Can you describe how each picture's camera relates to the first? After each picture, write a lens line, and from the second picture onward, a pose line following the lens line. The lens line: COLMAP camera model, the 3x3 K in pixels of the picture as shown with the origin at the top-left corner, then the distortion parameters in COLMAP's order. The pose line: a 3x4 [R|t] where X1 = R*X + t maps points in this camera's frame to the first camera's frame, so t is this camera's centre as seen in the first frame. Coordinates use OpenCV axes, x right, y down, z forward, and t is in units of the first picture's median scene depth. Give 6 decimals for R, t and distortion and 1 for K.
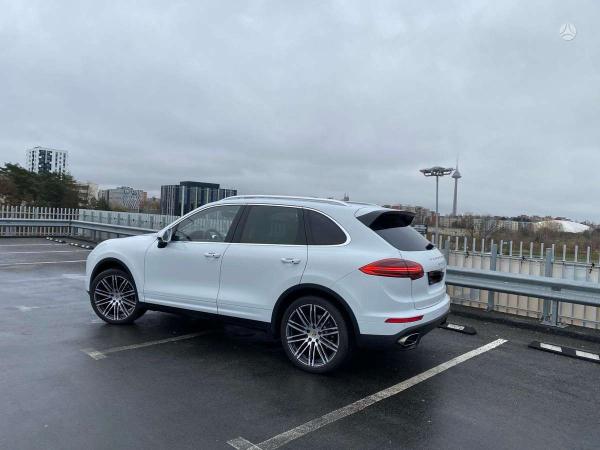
lens RADIAL K [[414.1, 0, 300.0], [0, 414.1, 225.0], [0, 0, 1]] dist [0.021515, -0.005771]
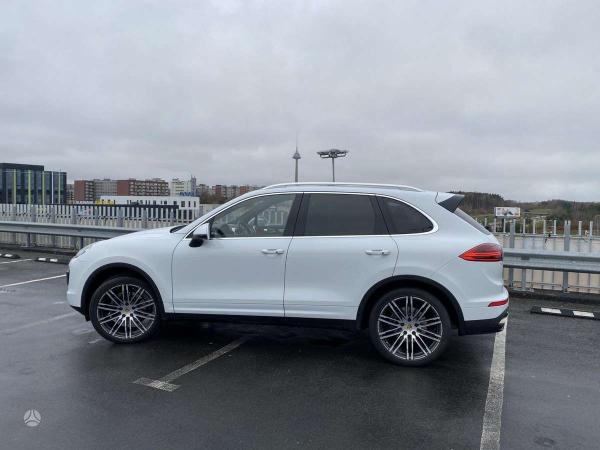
lens RADIAL K [[414.1, 0, 300.0], [0, 414.1, 225.0], [0, 0, 1]] dist [0.021515, -0.005771]
pose [[0.951512, -0.052627, 0.303076, -0.455798], [0.039208, 0.997970, 0.050196, -0.028952], [-0.305103, -0.035879, 0.951643, 0.156421]]
